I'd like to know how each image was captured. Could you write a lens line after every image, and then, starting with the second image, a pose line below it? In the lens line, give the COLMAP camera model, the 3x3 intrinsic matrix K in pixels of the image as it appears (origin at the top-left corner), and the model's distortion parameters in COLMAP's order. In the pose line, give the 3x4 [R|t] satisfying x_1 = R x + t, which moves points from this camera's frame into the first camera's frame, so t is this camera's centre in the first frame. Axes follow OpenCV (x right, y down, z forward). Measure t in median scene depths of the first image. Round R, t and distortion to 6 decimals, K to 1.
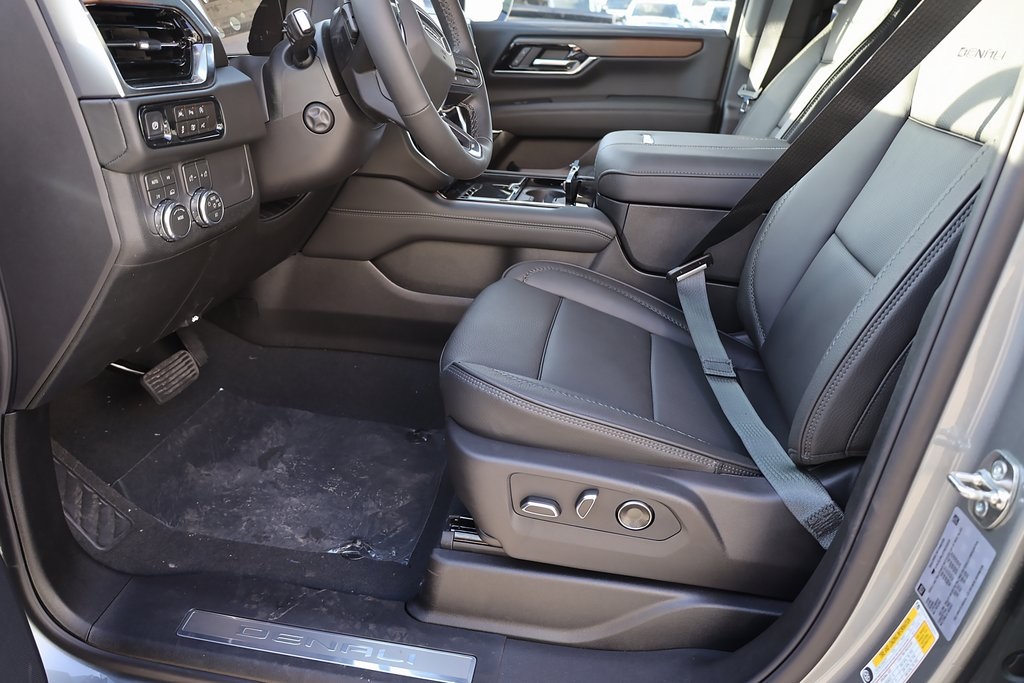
lens RADIAL K [[714.8, 0, 512.0], [0, 714.8, 341.5], [0, 0, 1]] dist [-0.037128, 0.000741]
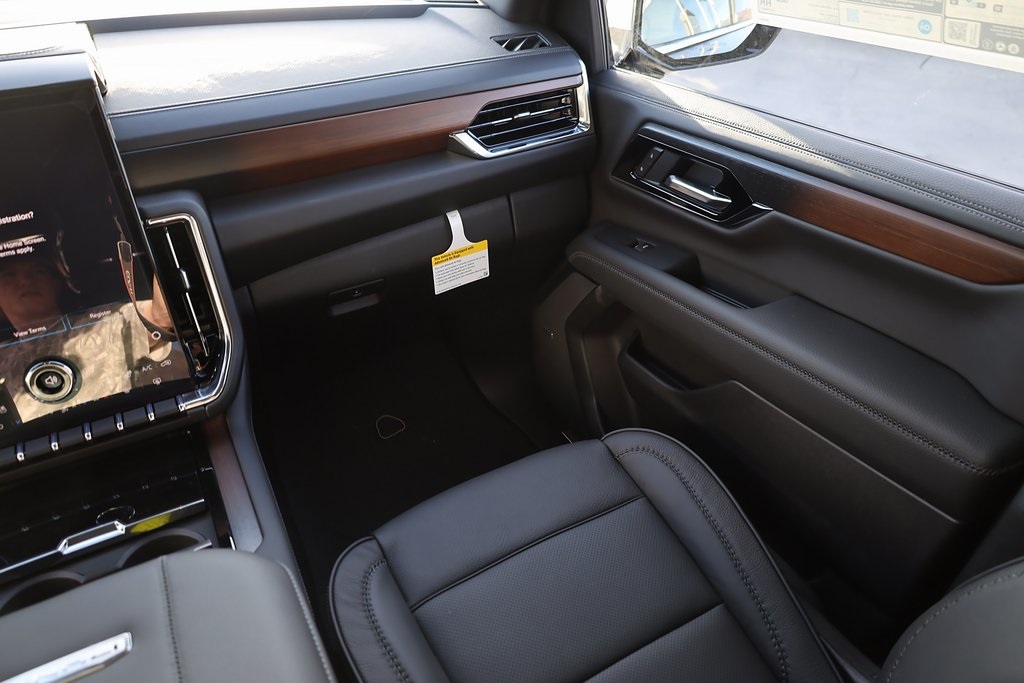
lens RADIAL K [[705.4, 0, 494.0], [0, 705.4, 344.0], [0, 0, 1]] dist [-0.001272, 0.002163]
pose [[0.598190, 0.400503, -0.694094, 0.533485], [-0.274475, 0.916160, 0.292088, -0.626167], [0.752883, 0.015787, 0.657965, 0.938589]]
